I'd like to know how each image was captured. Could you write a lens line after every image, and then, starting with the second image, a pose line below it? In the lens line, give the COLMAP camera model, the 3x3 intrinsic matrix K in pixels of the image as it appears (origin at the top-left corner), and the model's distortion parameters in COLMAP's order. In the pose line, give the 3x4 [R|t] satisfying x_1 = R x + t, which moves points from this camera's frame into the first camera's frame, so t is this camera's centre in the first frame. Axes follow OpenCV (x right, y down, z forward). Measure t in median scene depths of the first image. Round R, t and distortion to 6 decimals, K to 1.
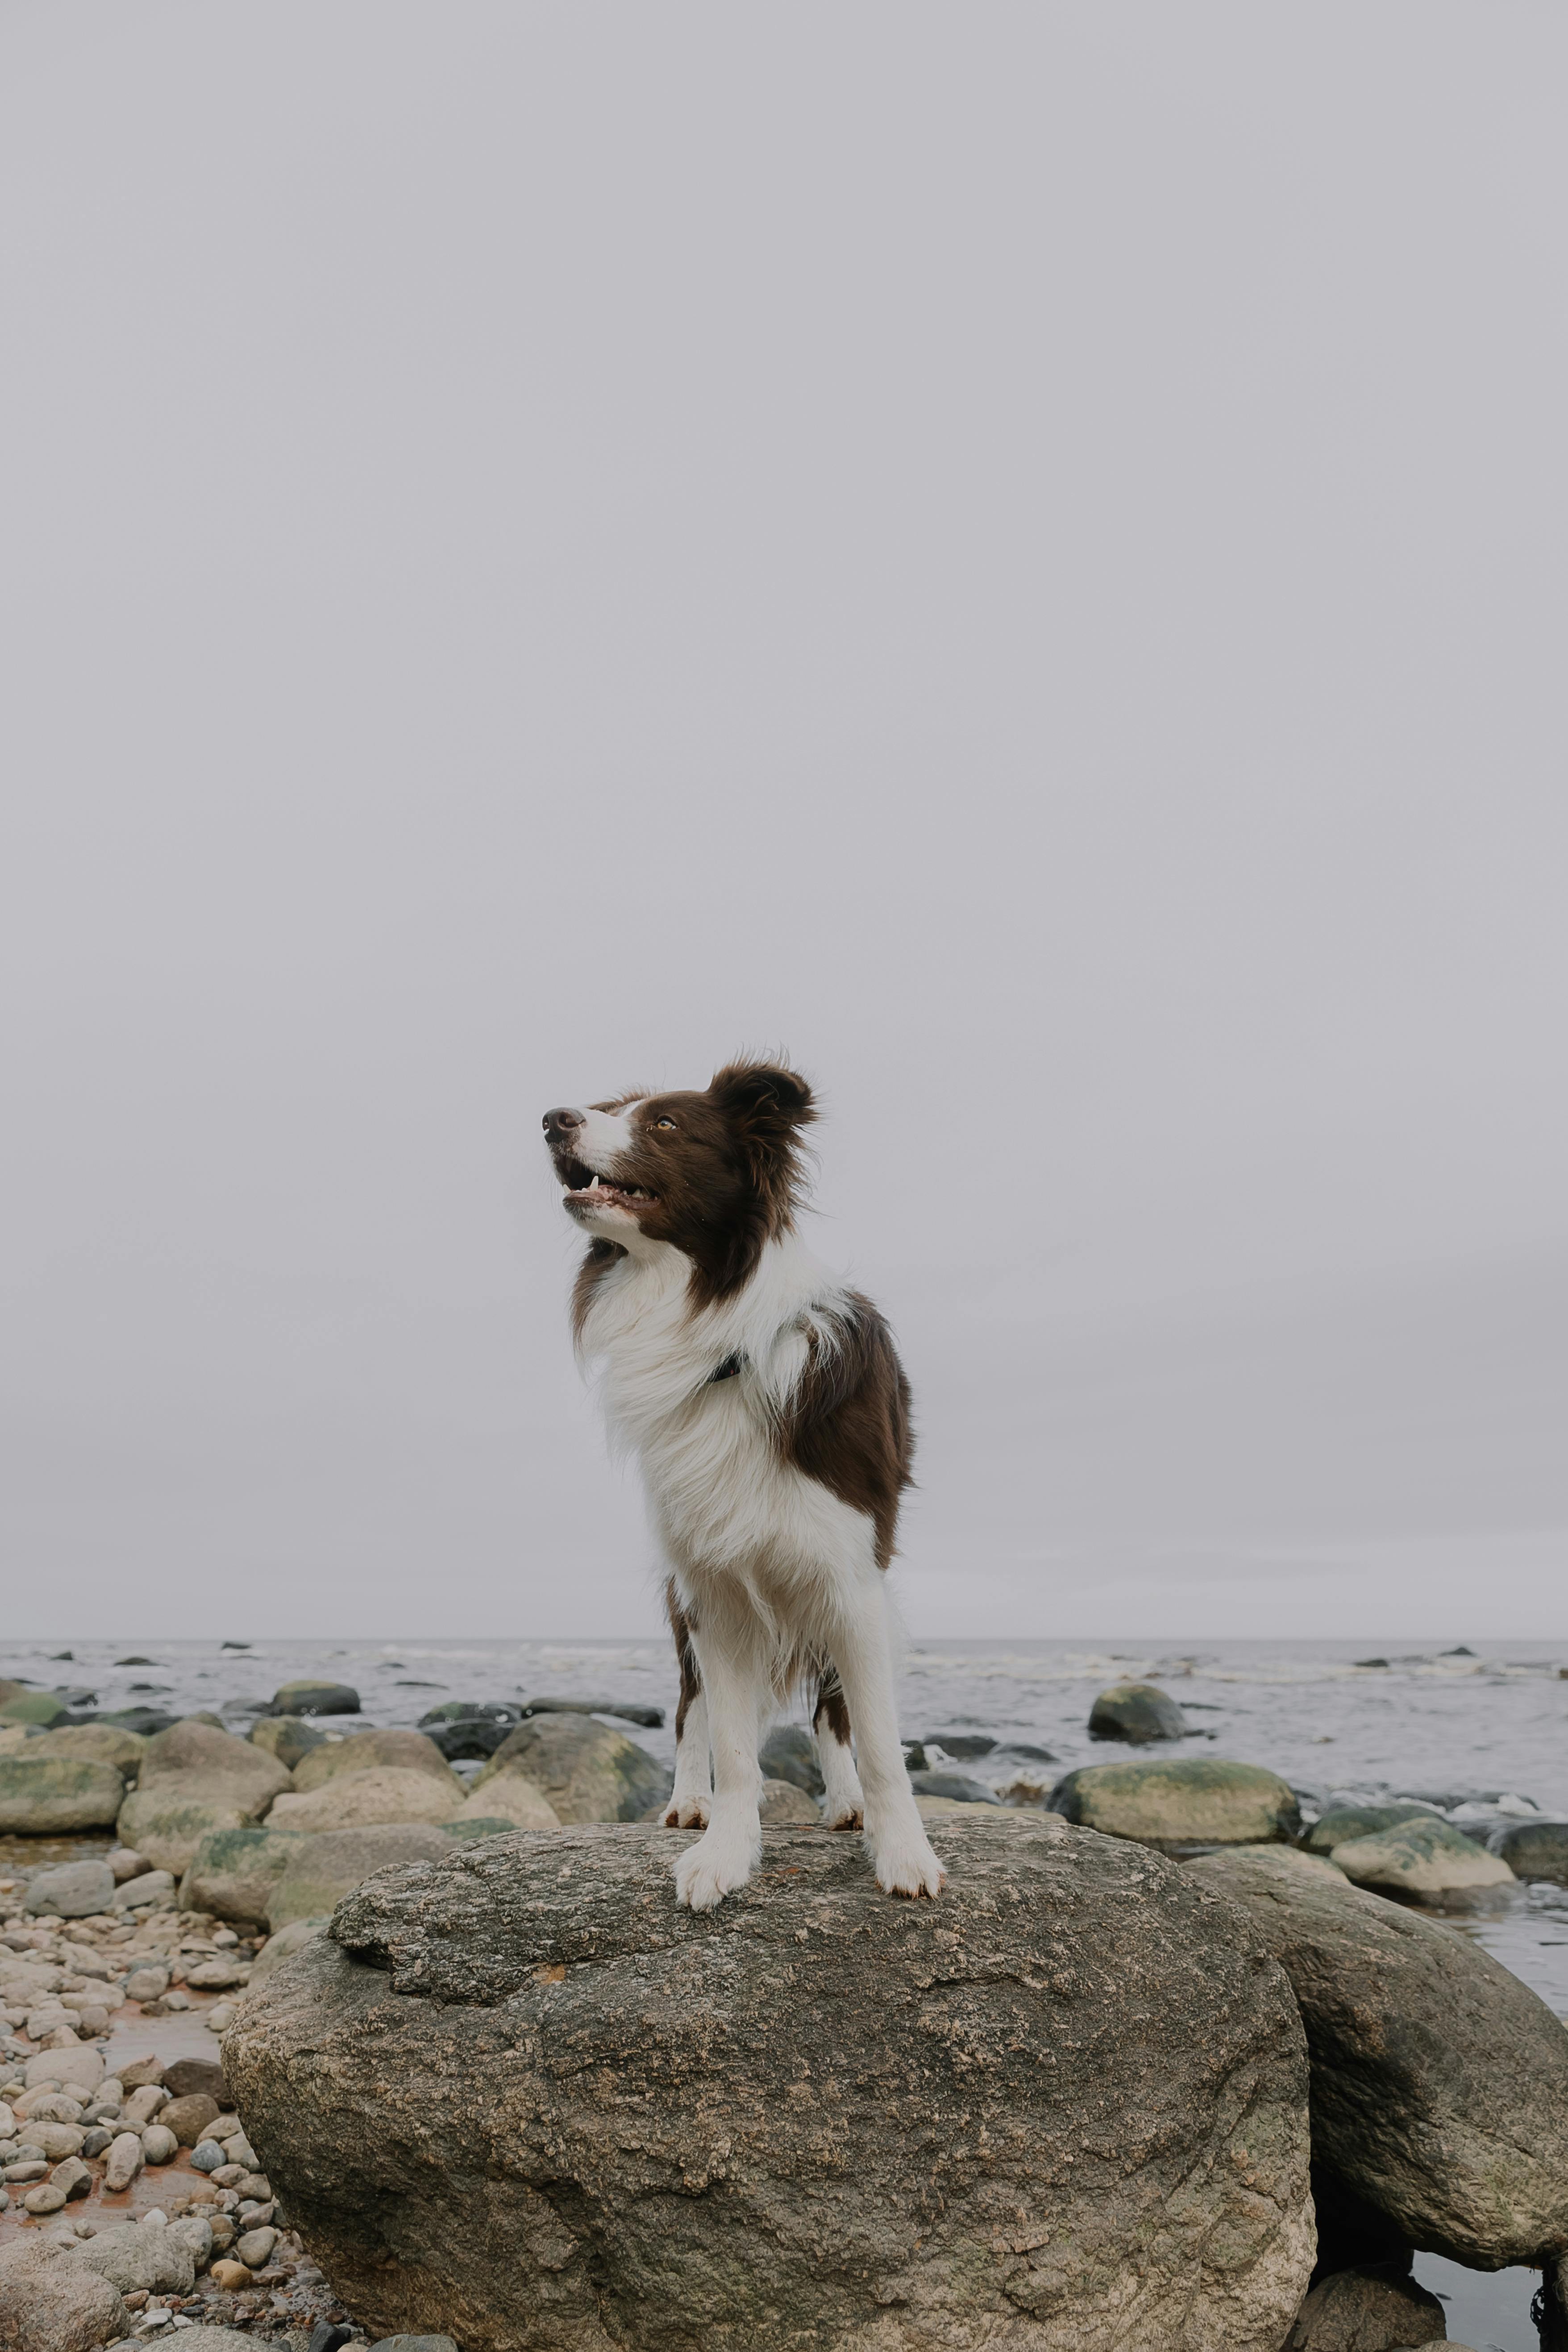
lens RADIAL K [[1629.5, 0, 785.1], [0, 1629.5, 1174.7], [0, 0, 1]] dist [-0.006675, -0.001883]
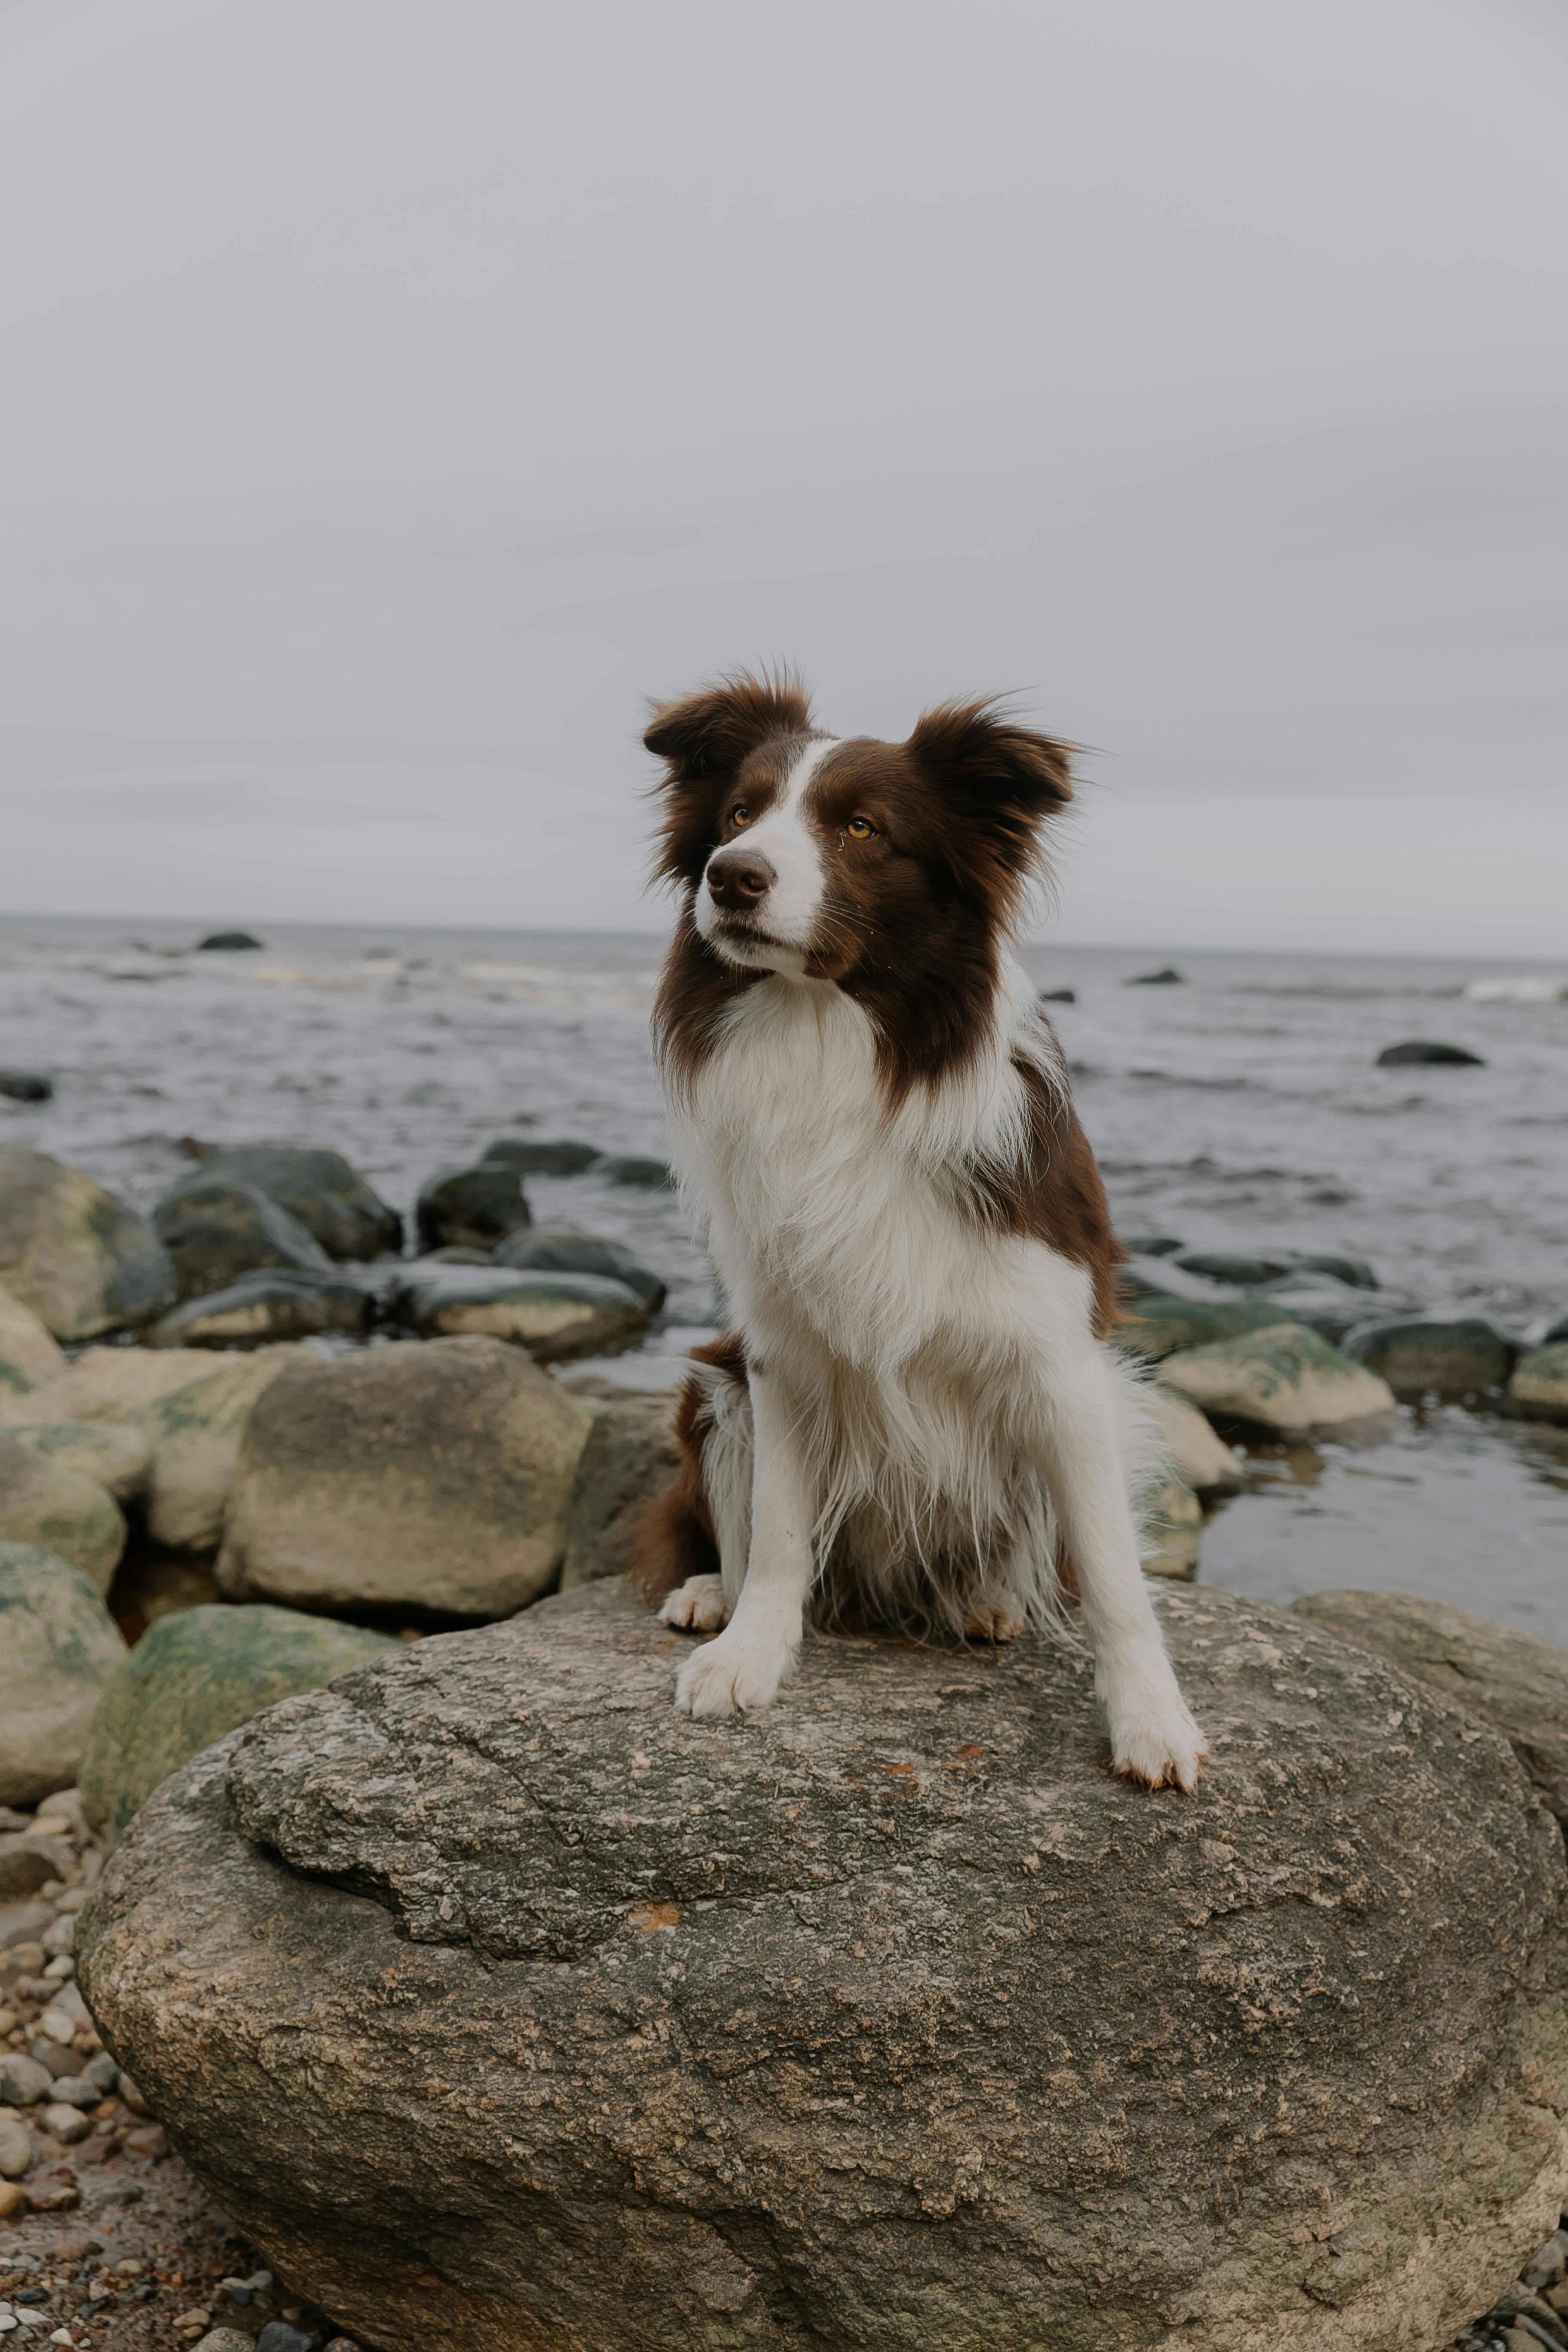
lens RADIAL K [[2566.5, 0, 783.0], [0, 2566.5, 1177.3], [0, 0, 1]] dist [-0.005456, 0.000000]
pose [[0.976348, 0.006746, 0.216100, -0.337760], [-0.082550, 0.935422, 0.343762, -0.185099], [-0.199826, -0.353470, 0.913854, 0.108338]]
